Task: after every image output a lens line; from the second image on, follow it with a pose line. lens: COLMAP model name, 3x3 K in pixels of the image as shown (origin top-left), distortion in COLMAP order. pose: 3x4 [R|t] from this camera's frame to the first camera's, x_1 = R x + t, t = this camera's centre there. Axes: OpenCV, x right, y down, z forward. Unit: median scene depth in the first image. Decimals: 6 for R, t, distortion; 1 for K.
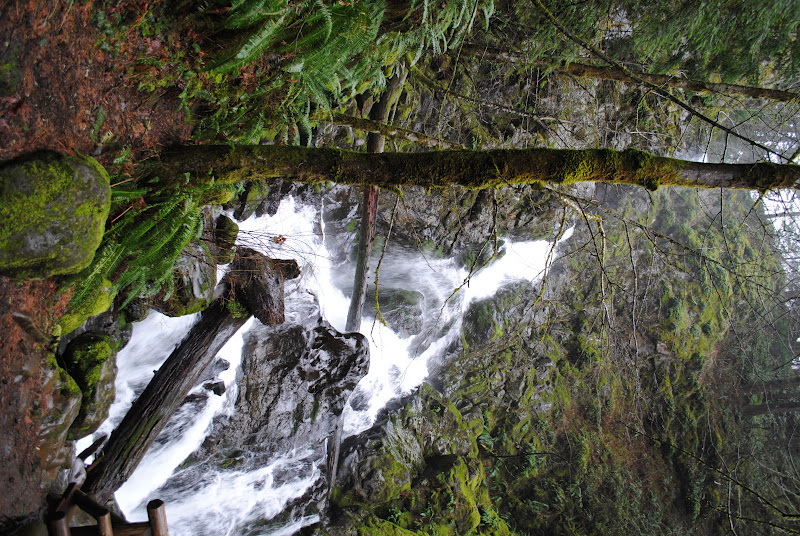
lens RADIAL K [[638.2, 0, 399.8], [0, 638.2, 271.2], [0, 0, 1]] dist [-0.065208, -0.000921]
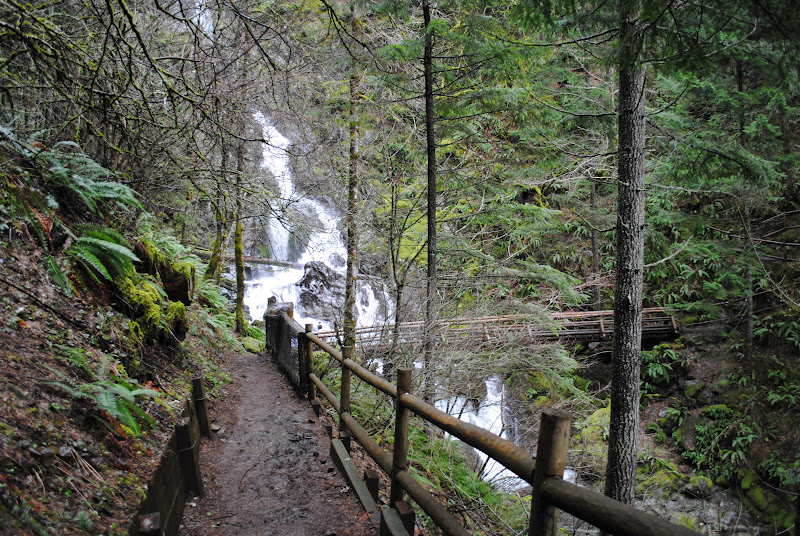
lens RADIAL K [[638.2, 0, 399.8], [0, 638.2, 268.0], [0, 0, 1]] dist [-0.065208, -0.000921]
pose [[0.023379, -0.986831, -0.160057, 0.287469], [0.988499, -0.001109, 0.151225, 0.091477], [-0.149411, -0.161752, 0.975455, -1.180619]]
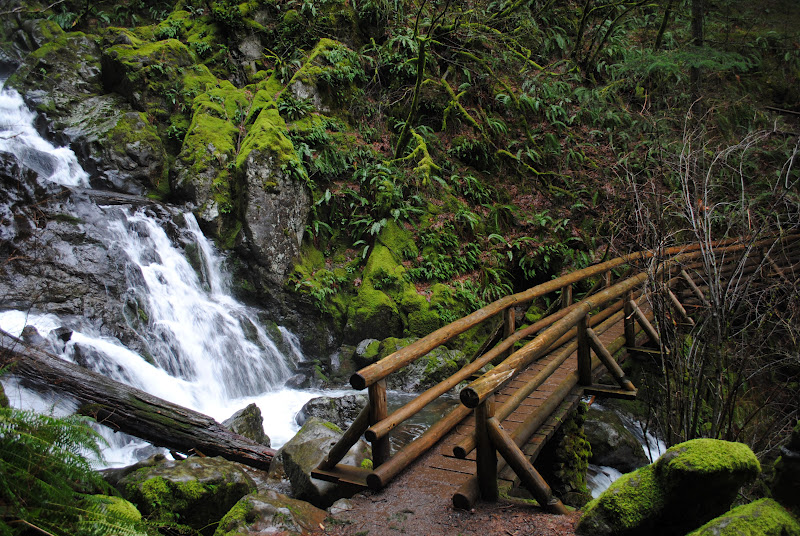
lens RADIAL K [[638.2, 0, 403.9], [0, 638.2, 266.9], [0, 0, 1]] dist [-0.065208, -0.000921]
pose [[0.074551, -0.983070, -0.167377, -0.024214], [0.685729, -0.071326, 0.724354, -0.072523], [-0.724029, -0.168776, 0.668802, 0.121458]]
